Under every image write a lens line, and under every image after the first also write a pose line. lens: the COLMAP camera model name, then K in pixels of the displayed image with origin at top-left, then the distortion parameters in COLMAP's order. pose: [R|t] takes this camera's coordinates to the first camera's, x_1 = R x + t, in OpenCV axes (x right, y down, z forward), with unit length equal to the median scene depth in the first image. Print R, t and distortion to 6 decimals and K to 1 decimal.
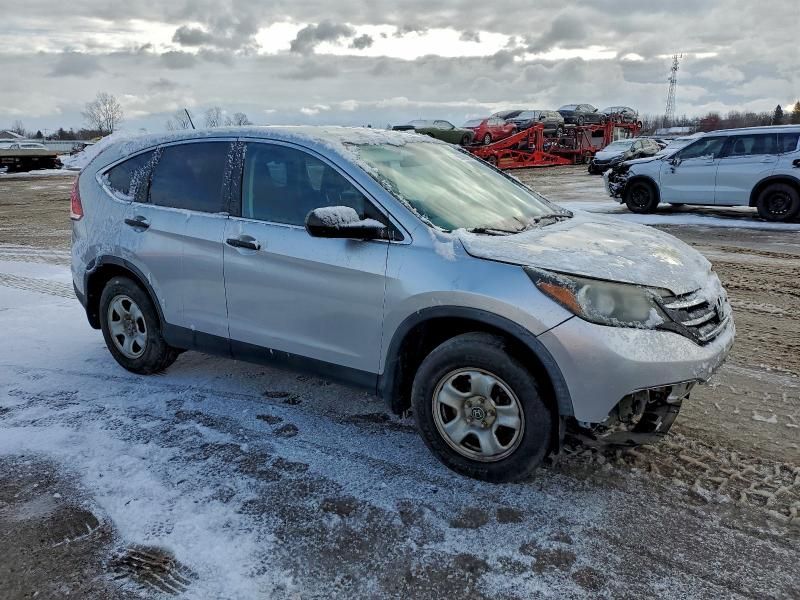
lens RADIAL K [[625.7, 0, 403.3], [0, 625.7, 304.7], [0, 0, 1]] dist [0.014881, 0.000267]
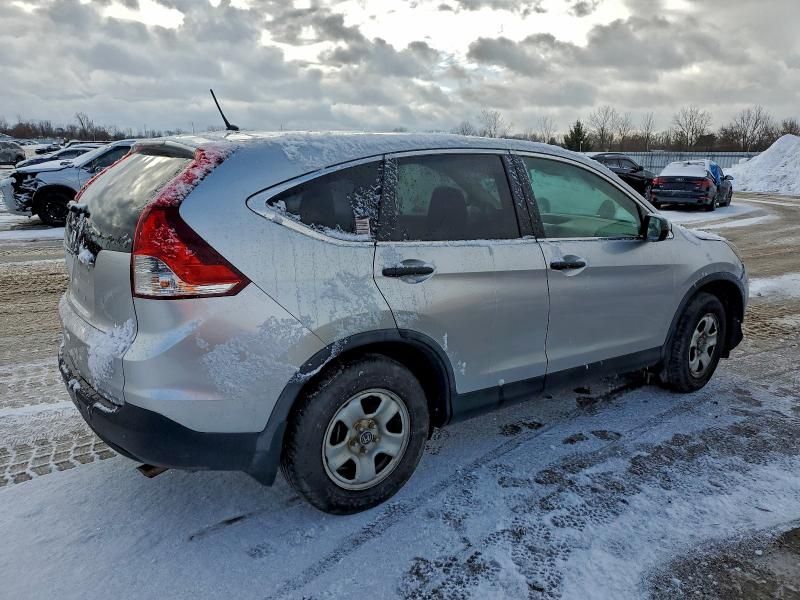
lens RADIAL K [[625.7, 0, 403.0], [0, 625.7, 294.5], [0, 0, 1]] dist [0.014881, 0.000267]
pose [[0.353226, -0.183447, 0.917376, -1.070083], [0.205672, 0.971824, 0.115143, -0.187628], [-0.912650, 0.148007, 0.381003, 0.770717]]
